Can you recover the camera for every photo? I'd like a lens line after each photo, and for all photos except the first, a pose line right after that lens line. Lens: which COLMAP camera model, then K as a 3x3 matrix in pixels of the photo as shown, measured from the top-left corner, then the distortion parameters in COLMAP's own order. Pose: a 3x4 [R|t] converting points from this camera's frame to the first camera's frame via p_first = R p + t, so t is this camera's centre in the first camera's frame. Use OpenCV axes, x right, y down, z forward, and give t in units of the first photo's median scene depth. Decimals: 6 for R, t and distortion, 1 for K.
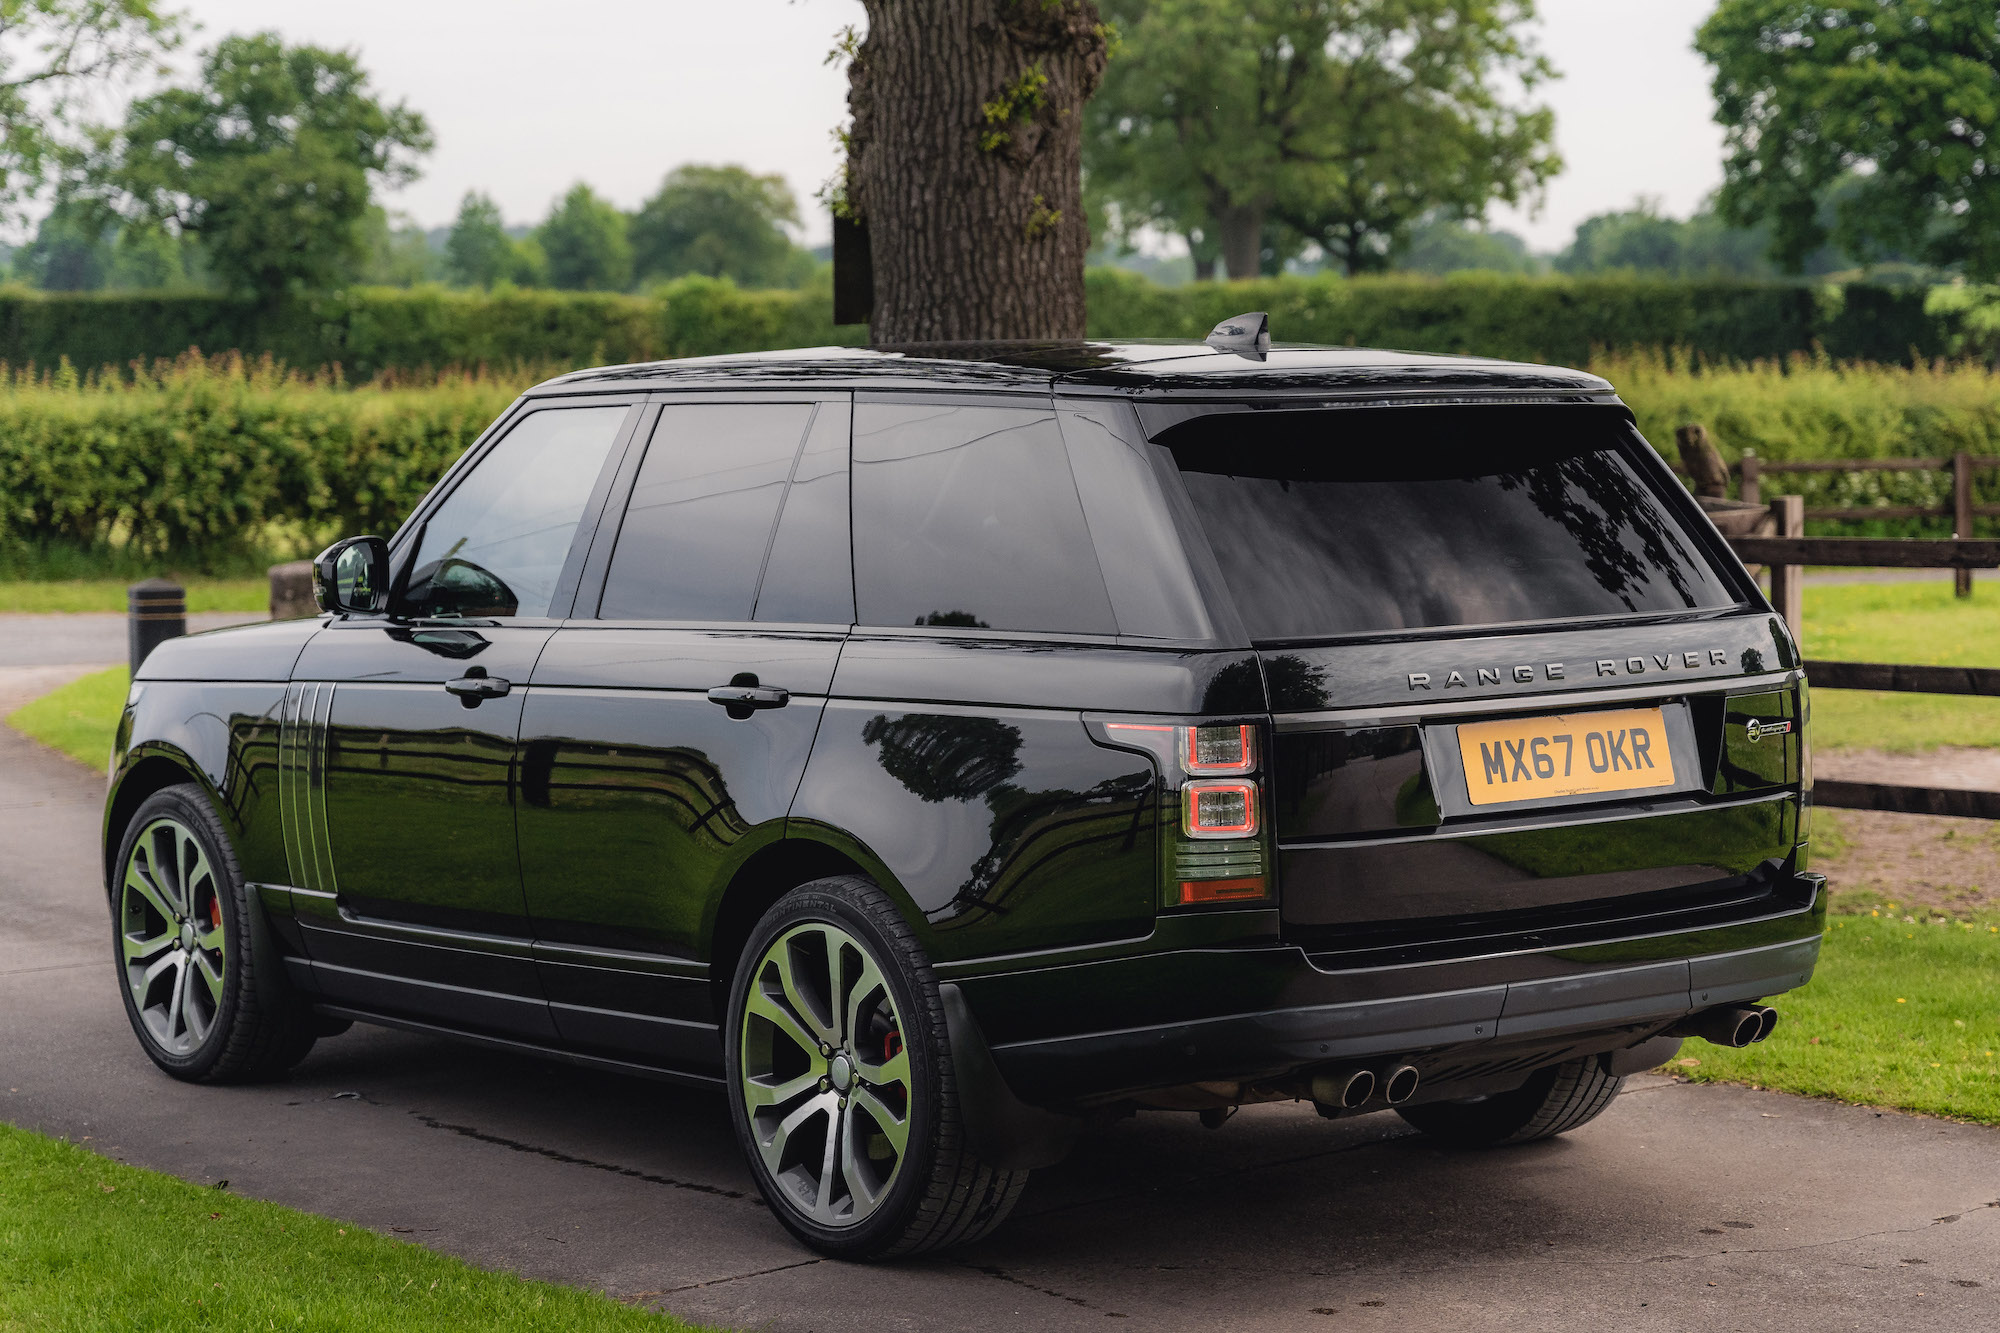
lens RADIAL K [[4225.0, 0, 1158.9], [0, 4225.0, 545.1], [0, 0, 1]] dist [0.010232, 0.000000]
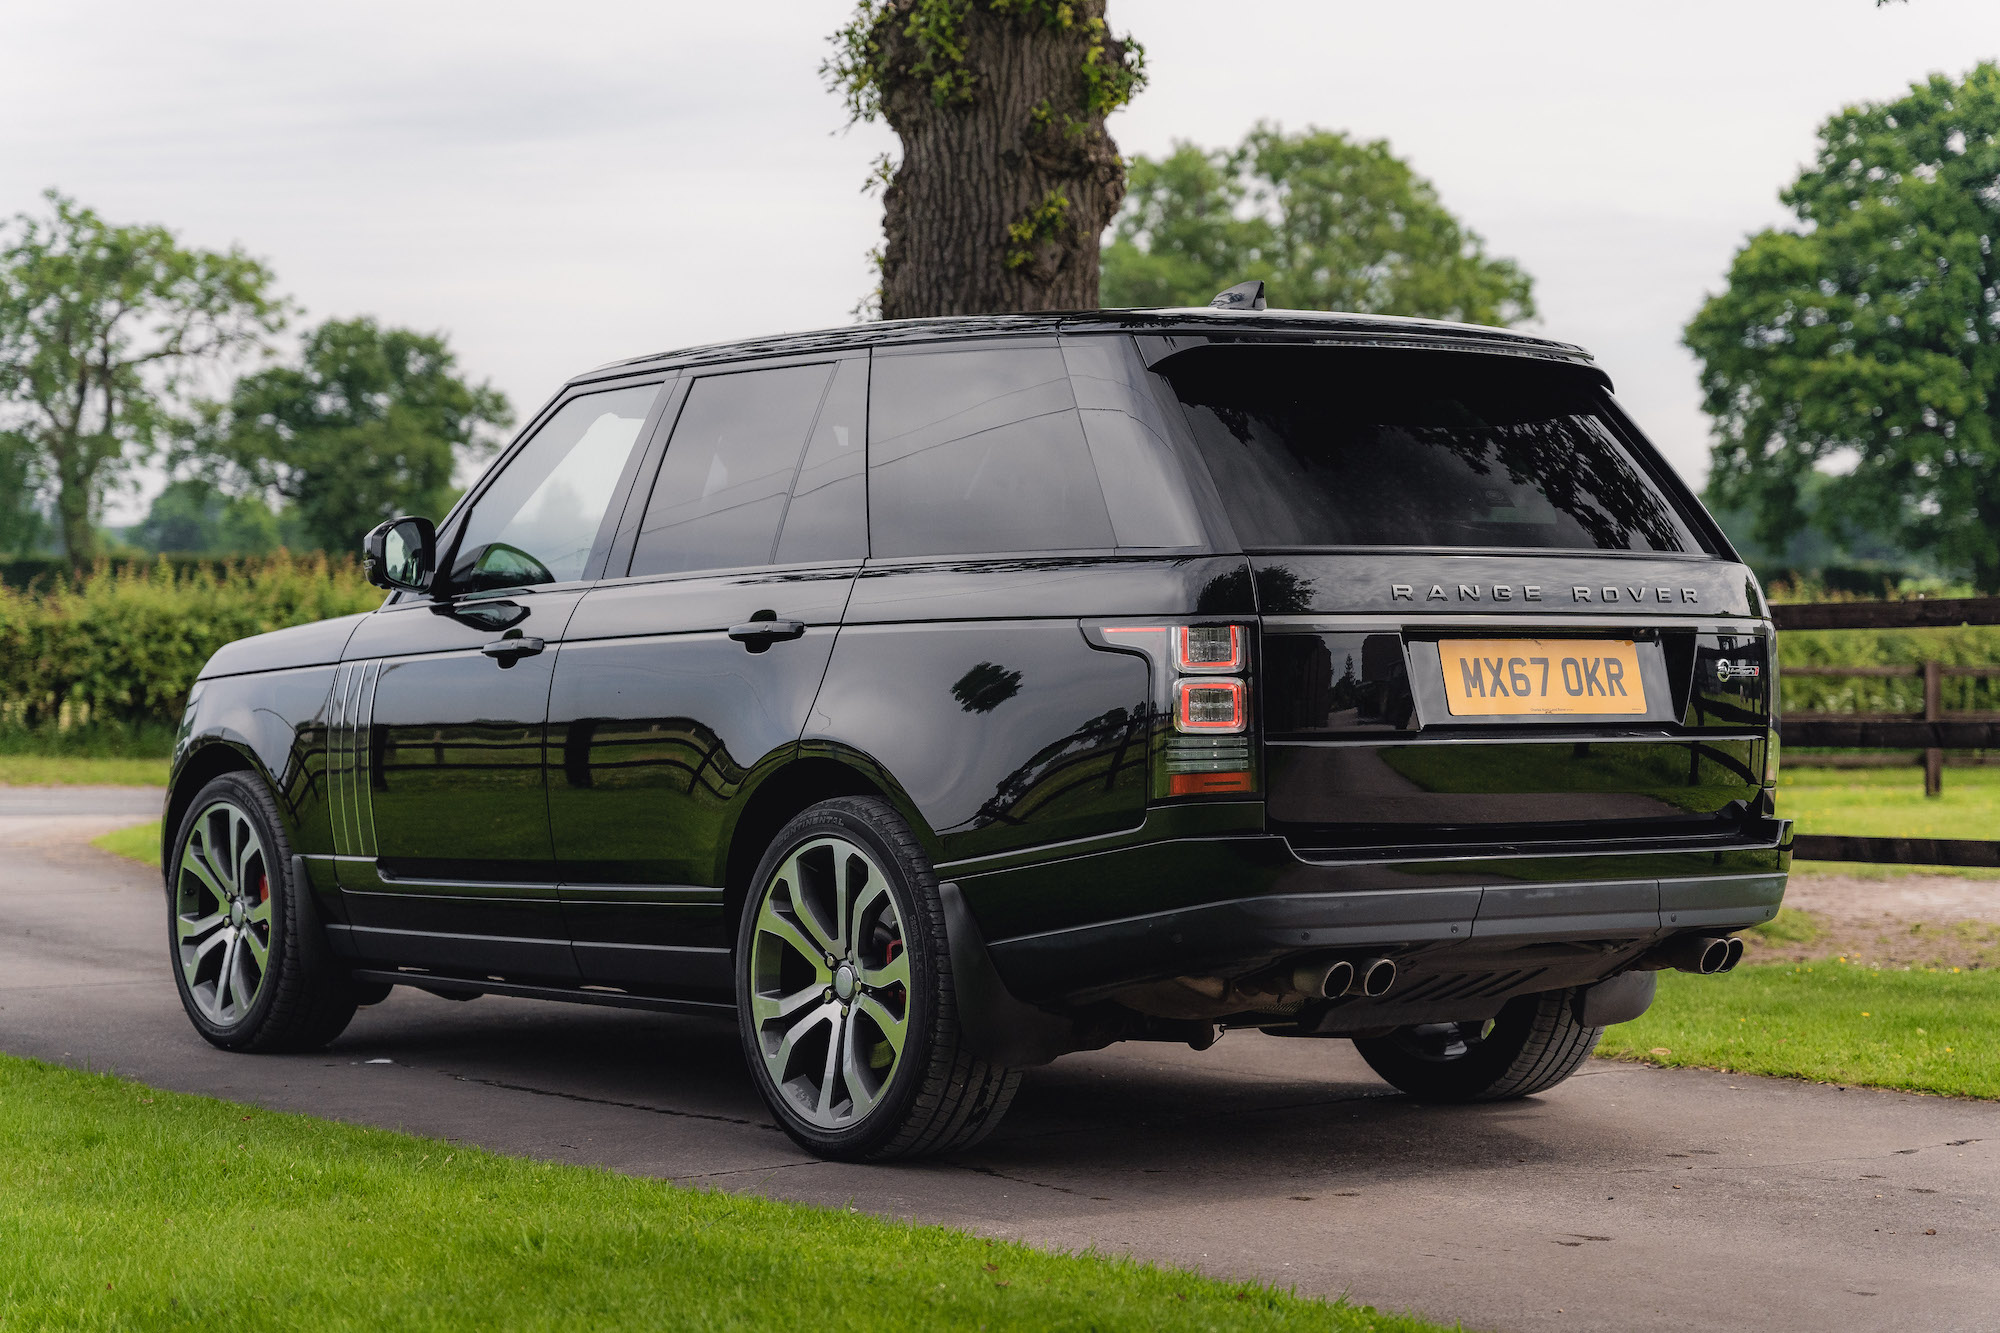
lens RADIAL K [[3927.7, 0, 1072.2], [0, 3927.7, 636.4], [0, 0, 1]] dist [0.007895, 0.000000]
pose [[0.999490, 0.014707, -0.028362, 0.004087], [-0.016094, 0.998655, -0.049293, 0.047884], [0.027599, 0.049724, 0.998382, 0.014340]]
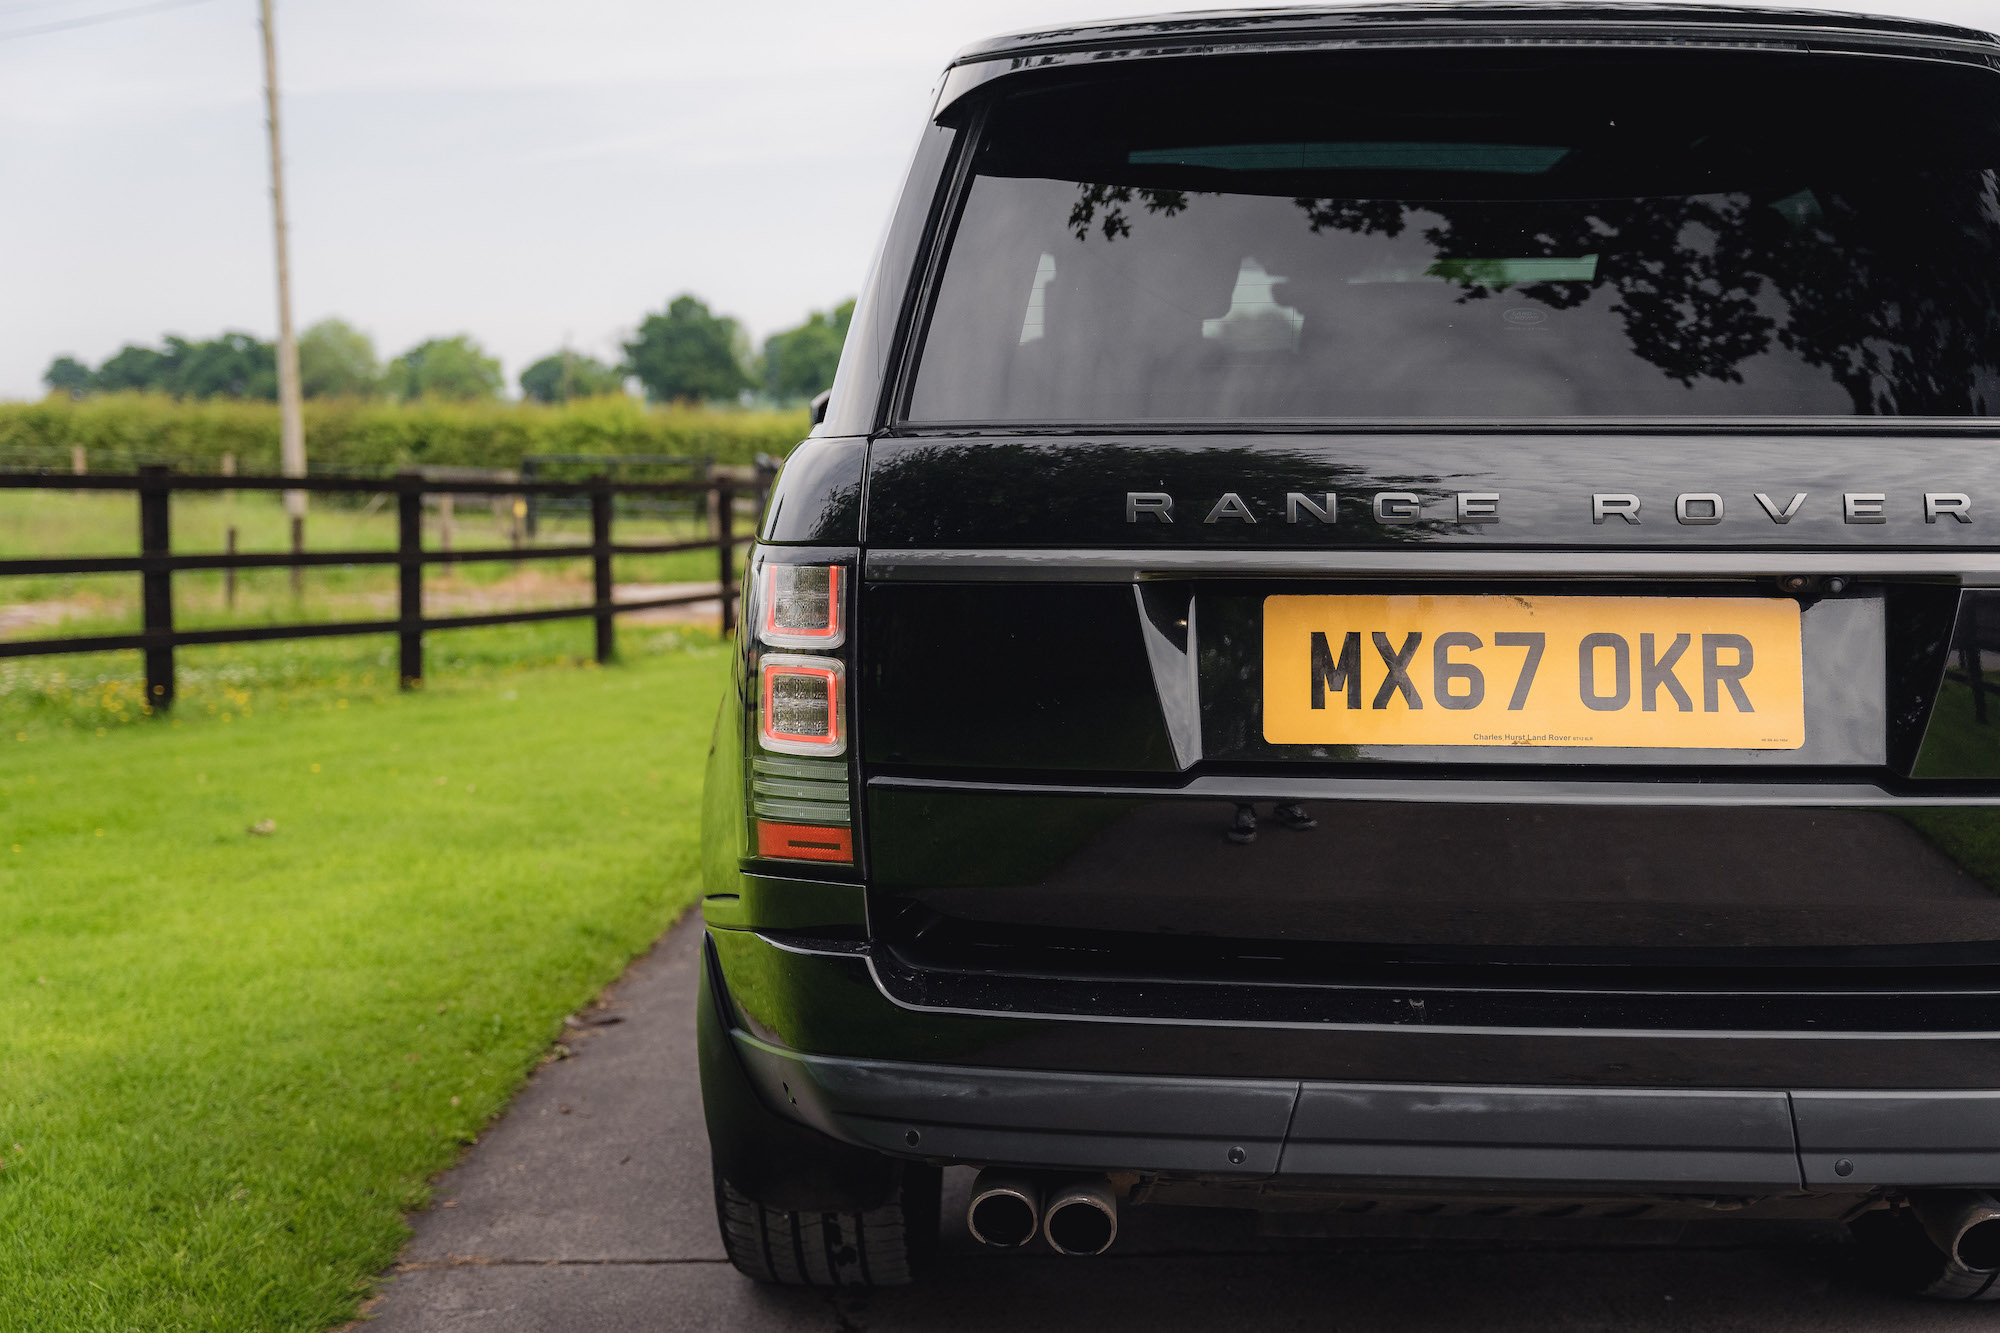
lens RADIAL K [[2368.8, 0, 1011.4], [0, 2368.8, 653.1], [0, 0, 1]] dist [0.054298, 0.000000]
pose [[0.751504, 0.069558, -0.656051, 0.130349], [-0.040794, 0.997423, 0.059023, 0.017419], [0.658466, -0.017593, 0.752405, 0.392235]]
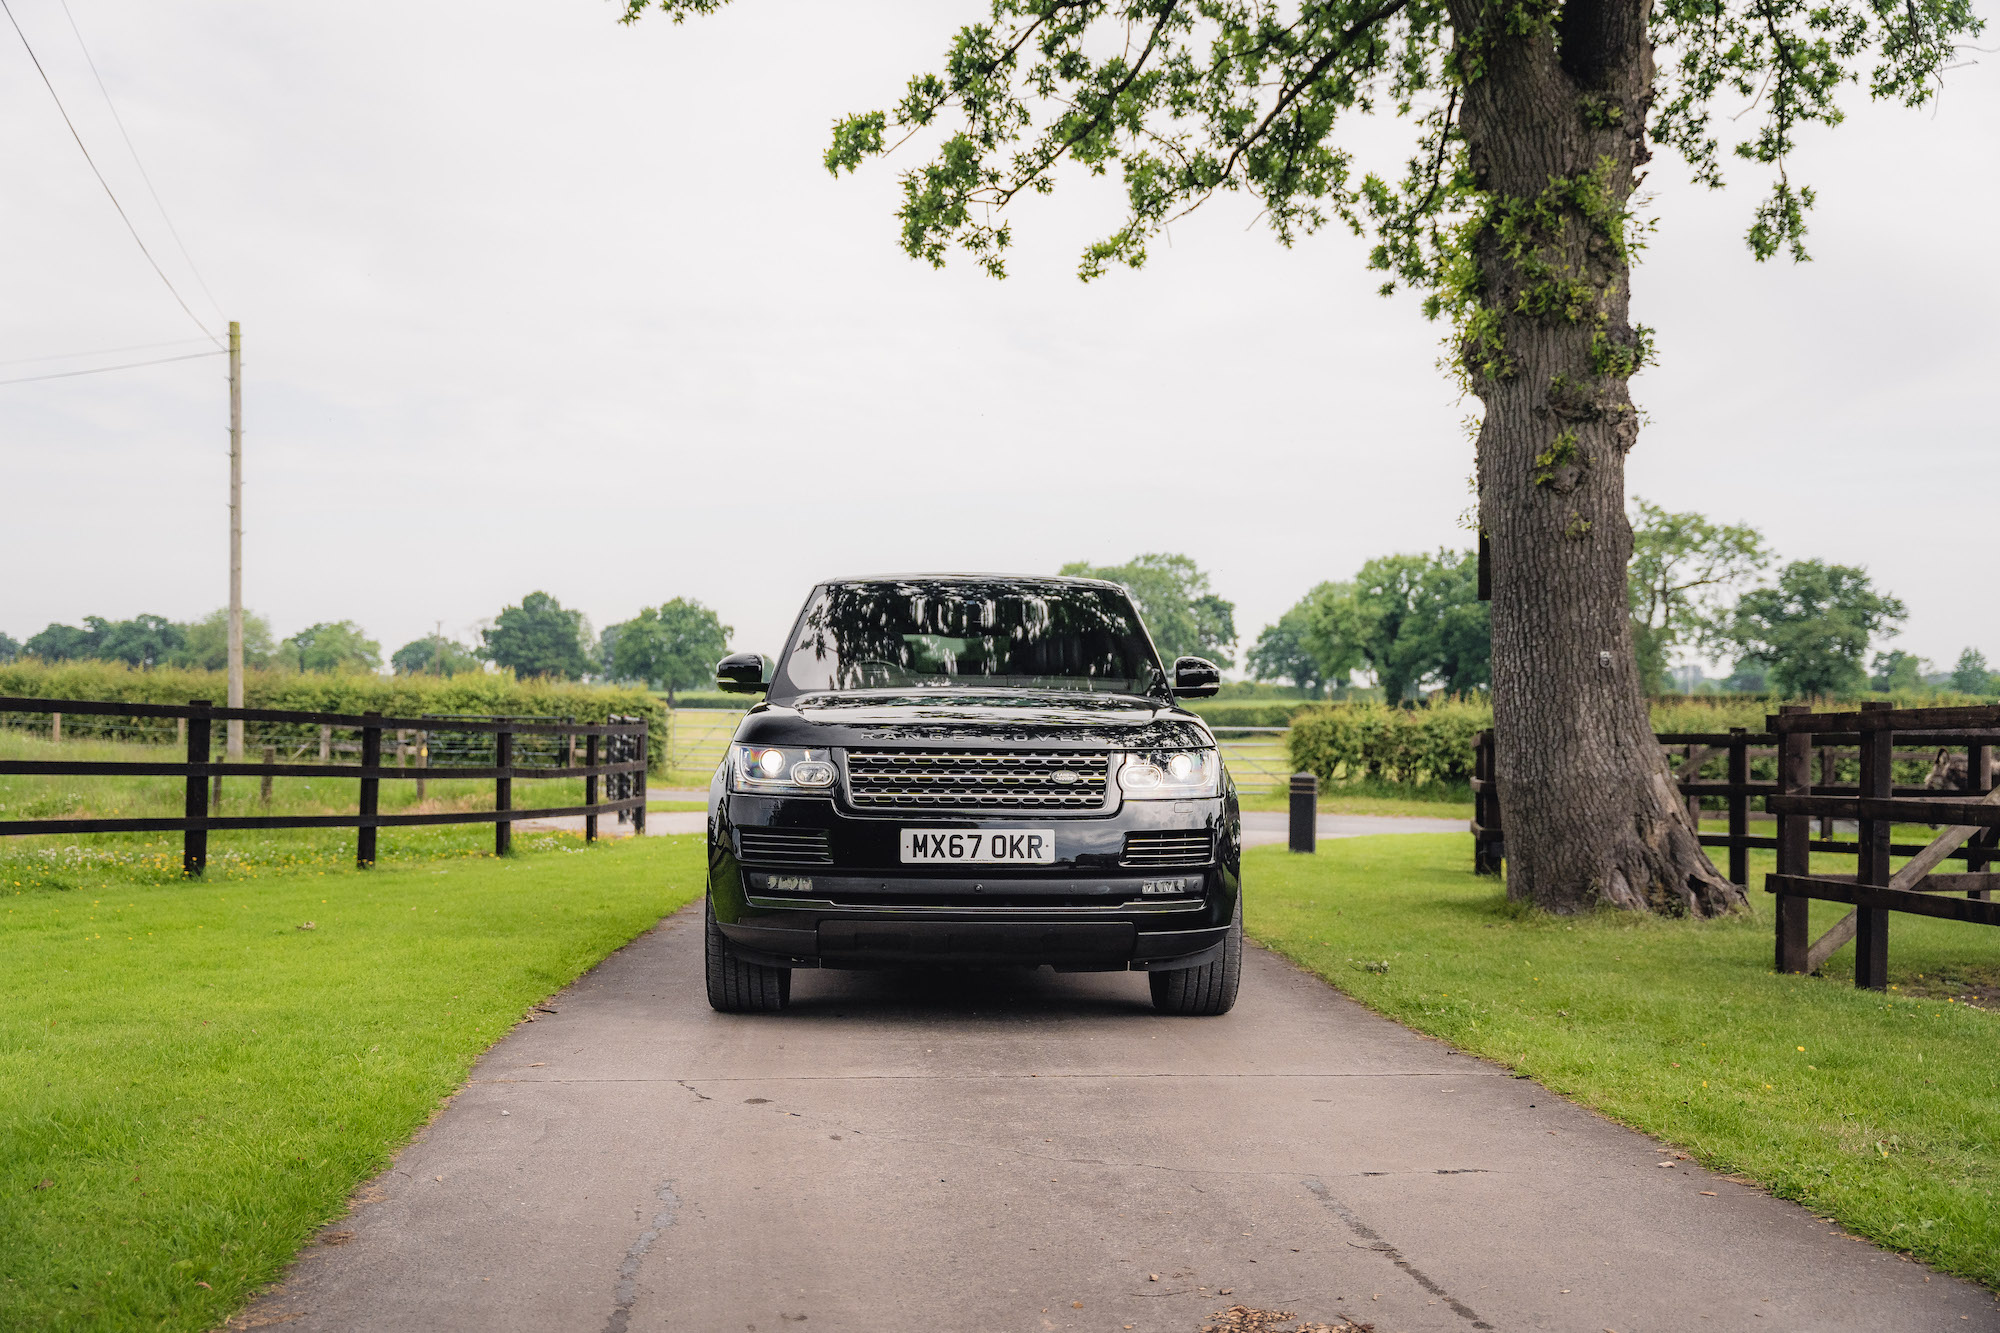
lens RADIAL K [[2051.9, 0, 986.3], [0, 2051.9, 595.8], [0, 0, 1]] dist [-0.009829, 0.000000]
pose [[0.804318, -0.012917, -0.594059, 0.249053], [-0.055113, 0.993832, -0.096229, 0.034046], [0.591638, 0.110140, 0.798645, 0.263531]]
